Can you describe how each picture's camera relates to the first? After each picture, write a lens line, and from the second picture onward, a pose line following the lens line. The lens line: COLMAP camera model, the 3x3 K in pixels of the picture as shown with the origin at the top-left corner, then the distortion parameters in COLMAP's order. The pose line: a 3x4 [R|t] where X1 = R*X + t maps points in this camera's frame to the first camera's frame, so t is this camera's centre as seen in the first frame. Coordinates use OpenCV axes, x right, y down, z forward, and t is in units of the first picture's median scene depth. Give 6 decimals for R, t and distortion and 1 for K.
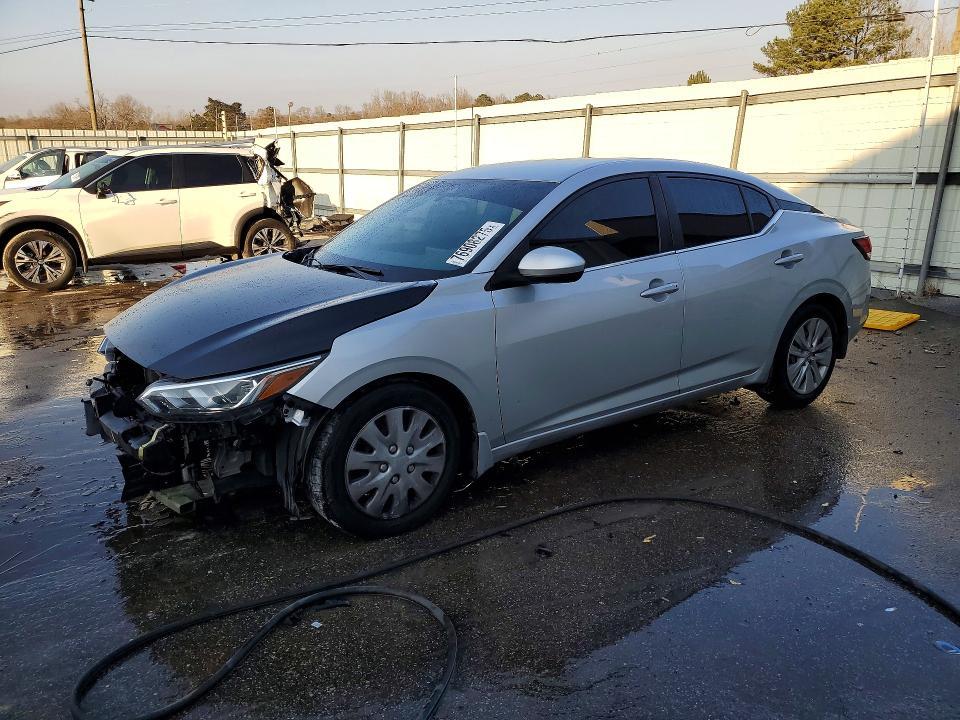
lens RADIAL K [[738.7, 0, 473.1], [0, 738.7, 359.7], [0, 0, 1]] dist [0.028741, -0.003884]
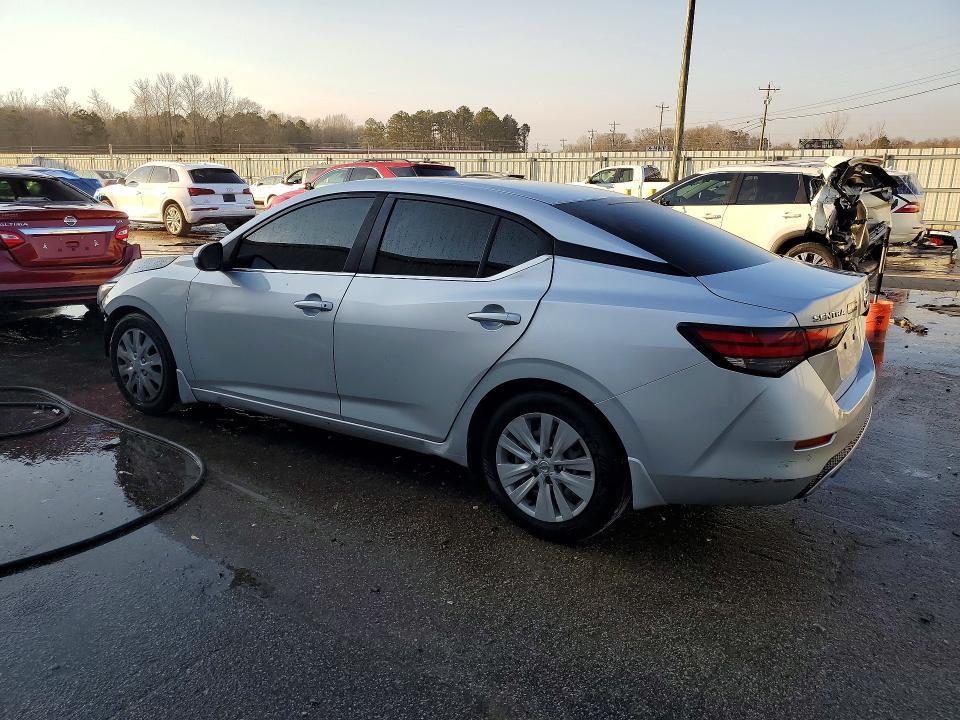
lens RADIAL K [[738.7, 0, 473.1], [0, 738.7, 359.7], [0, 0, 1]] dist [0.028741, -0.003884]
pose [[0.379707, 0.239097, -0.893675, 0.787684], [-0.260361, 0.954596, 0.144774, -0.141563], [0.887713, 0.177706, 0.424718, 0.486881]]
